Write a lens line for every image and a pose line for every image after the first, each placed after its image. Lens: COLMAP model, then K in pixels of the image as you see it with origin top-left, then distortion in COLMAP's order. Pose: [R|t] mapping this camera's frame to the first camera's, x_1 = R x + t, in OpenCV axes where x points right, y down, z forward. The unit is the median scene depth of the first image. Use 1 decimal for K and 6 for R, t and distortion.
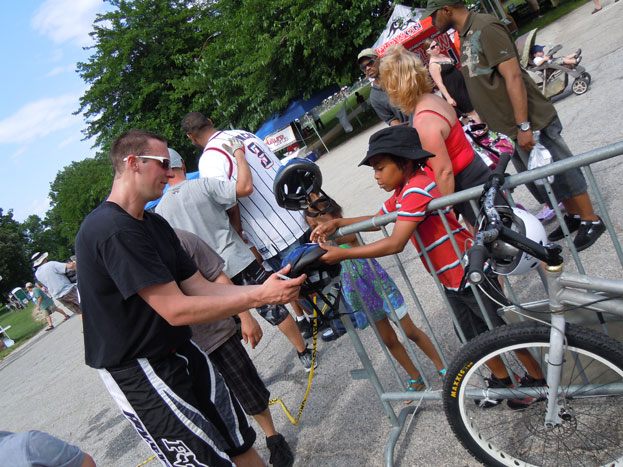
lens RADIAL K [[591.6, 0, 314.1], [0, 591.6, 235.0], [0, 0, 1]] dist [0.107982, -0.265106]
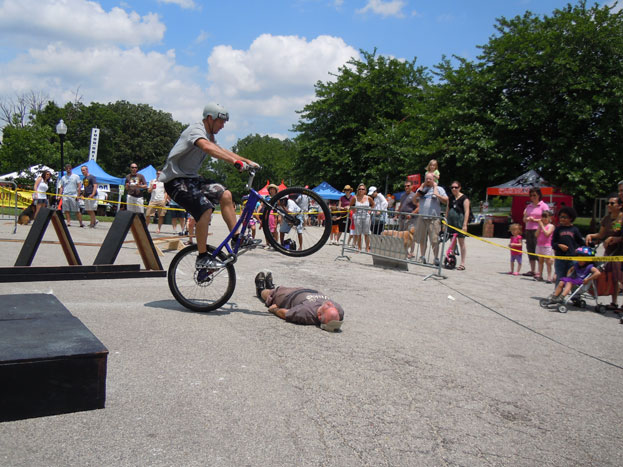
lens RADIAL K [[591.6, 0, 314.1], [0, 591.6, 235.0], [0, 0, 1]] dist [0.107982, -0.265106]
pose [[0.810939, 0.546828, -0.208224, 0.063934], [-0.562910, 0.826211, -0.022522, 0.035047], [0.159721, 0.135475, 0.977822, -0.264909]]
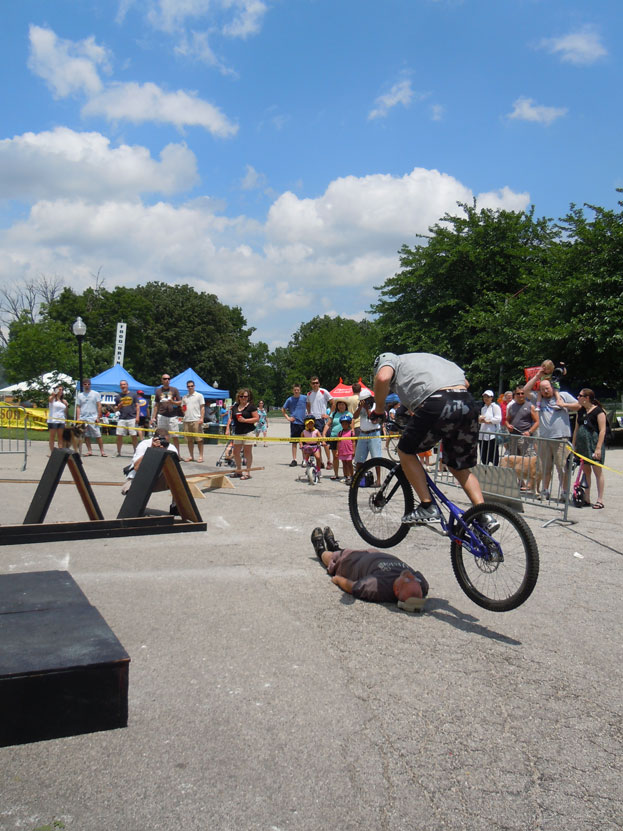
lens RADIAL K [[789.1, 0, 311.5], [0, 789.1, 415.5], [0, 0, 1]] dist [0.107982, -0.265106]
pose [[0.794811, 0.513083, -0.324069, 0.064799], [-0.539104, 0.842165, 0.011153, 0.025696], [0.278642, 0.165842, 0.945968, -0.273523]]
